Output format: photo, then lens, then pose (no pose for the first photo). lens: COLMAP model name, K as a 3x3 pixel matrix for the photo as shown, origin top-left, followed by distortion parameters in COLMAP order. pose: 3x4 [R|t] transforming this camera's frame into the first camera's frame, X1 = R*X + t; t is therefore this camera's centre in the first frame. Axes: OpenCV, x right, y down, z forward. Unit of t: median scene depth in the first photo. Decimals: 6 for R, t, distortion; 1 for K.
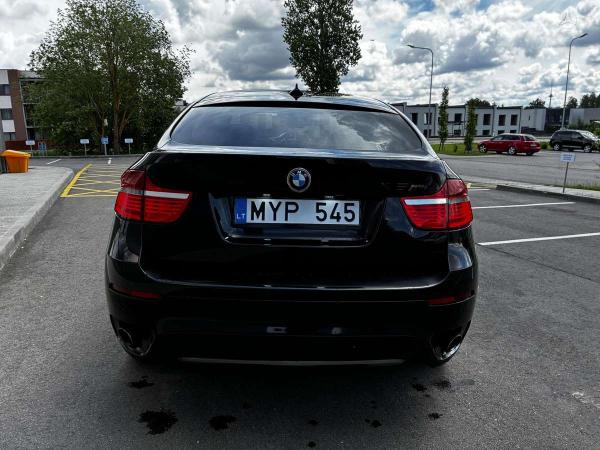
lens RADIAL K [[400.7, 0, 303.6], [0, 400.7, 226.2], [0, 0, 1]] dist [0.057968, -0.057469]
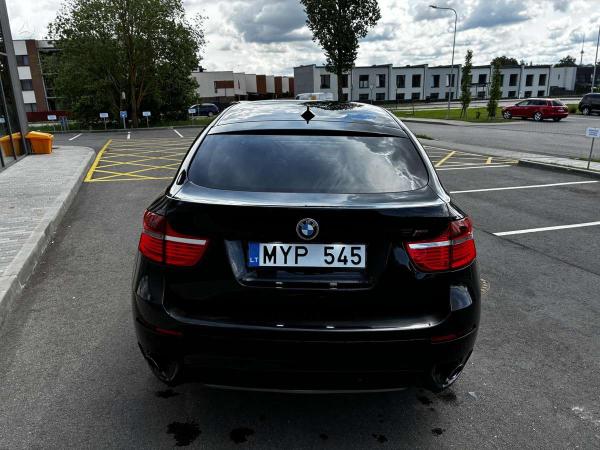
lens RADIAL K [[400.7, 0, 302.4], [0, 400.7, 221.2], [0, 0, 1]] dist [0.057968, -0.057469]
pose [[0.998864, -0.005012, -0.047398, 0.012867], [0.008355, 0.997470, 0.070603, -0.107947], [0.046924, -0.070918, 0.996378, -0.029876]]
